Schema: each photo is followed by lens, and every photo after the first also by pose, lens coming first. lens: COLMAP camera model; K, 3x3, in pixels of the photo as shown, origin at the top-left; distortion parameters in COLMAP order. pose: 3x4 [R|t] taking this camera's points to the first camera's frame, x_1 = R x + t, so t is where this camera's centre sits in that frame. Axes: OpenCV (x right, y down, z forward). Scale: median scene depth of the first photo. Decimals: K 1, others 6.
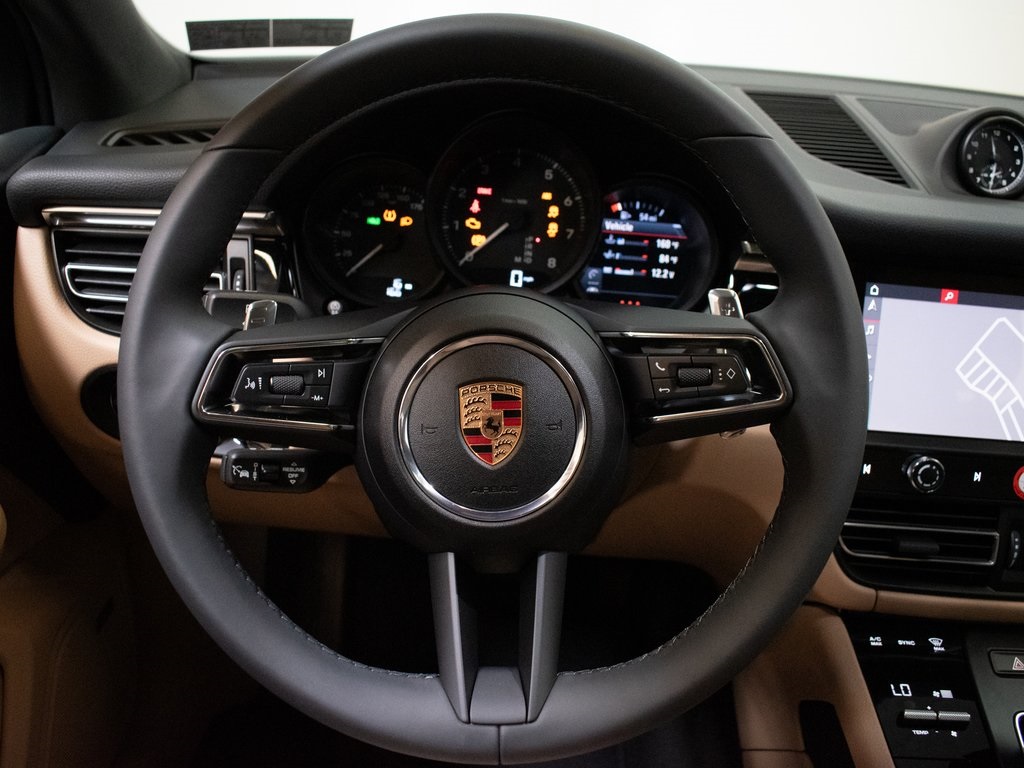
lens RADIAL K [[926.3, 0, 513.5], [0, 926.3, 373.3], [0, 0, 1]] dist [-0.102768, 0.009993]
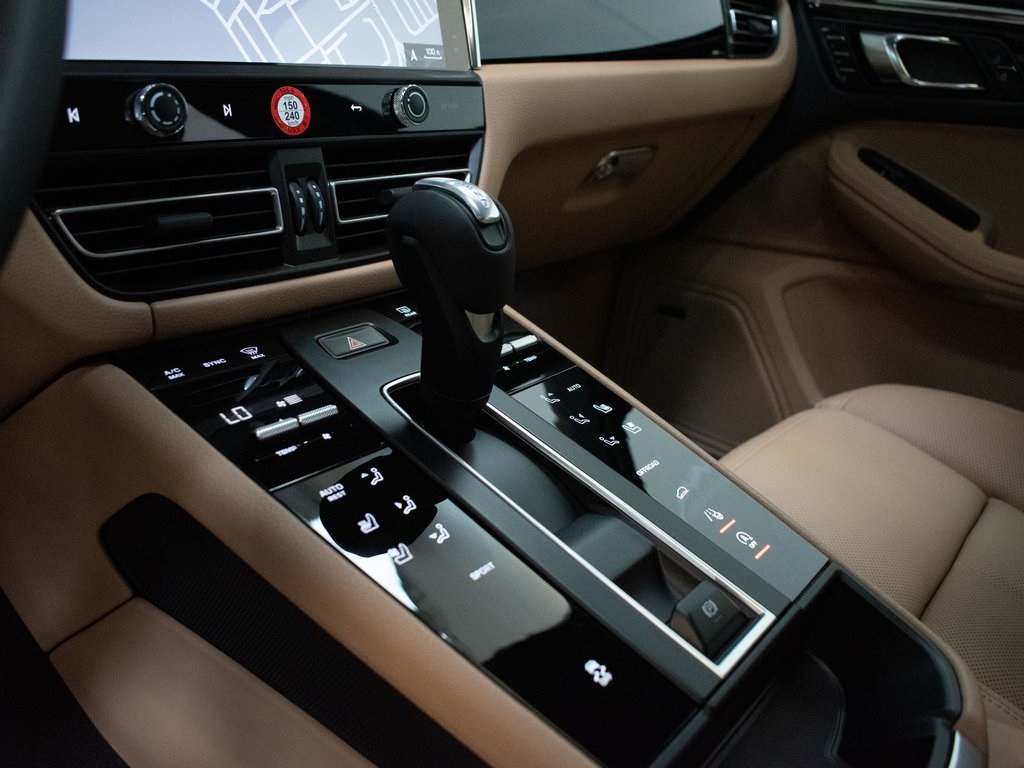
lens RADIAL K [[881.4, 0, 512.0], [0, 881.4, 384.0], [0, 0, 1]] dist [-0.100694, 0.011323]
pose [[0.601749, -0.313143, 0.734737, 0.074884], [0.261071, 0.946519, 0.189587, 0.247897], [-0.754811, 0.077735, 0.651320, 0.390115]]
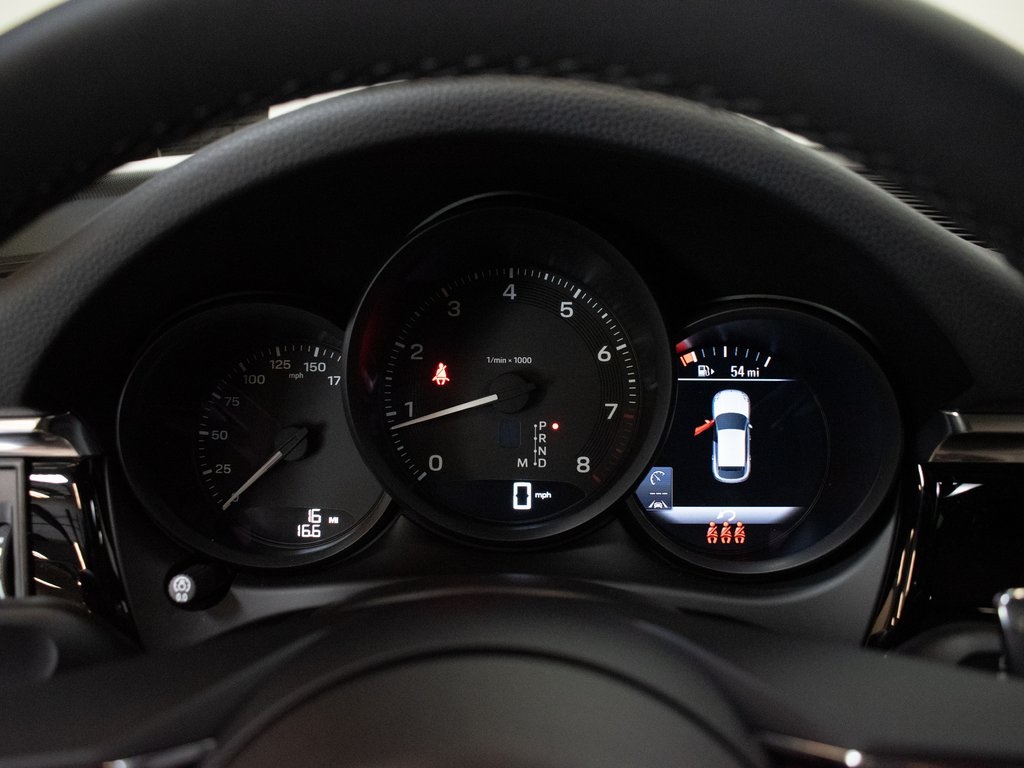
lens RADIAL K [[881.4, 0, 512.0], [0, 881.4, 384.0], [0, 0, 1]] dist [-0.100694, 0.011323]
pose [[0.997780, -0.066599, 0.000147, 0.001591], [0.066125, 0.990414, -0.121276, -0.113327], [0.007932, 0.121017, 0.992619, 0.495601]]
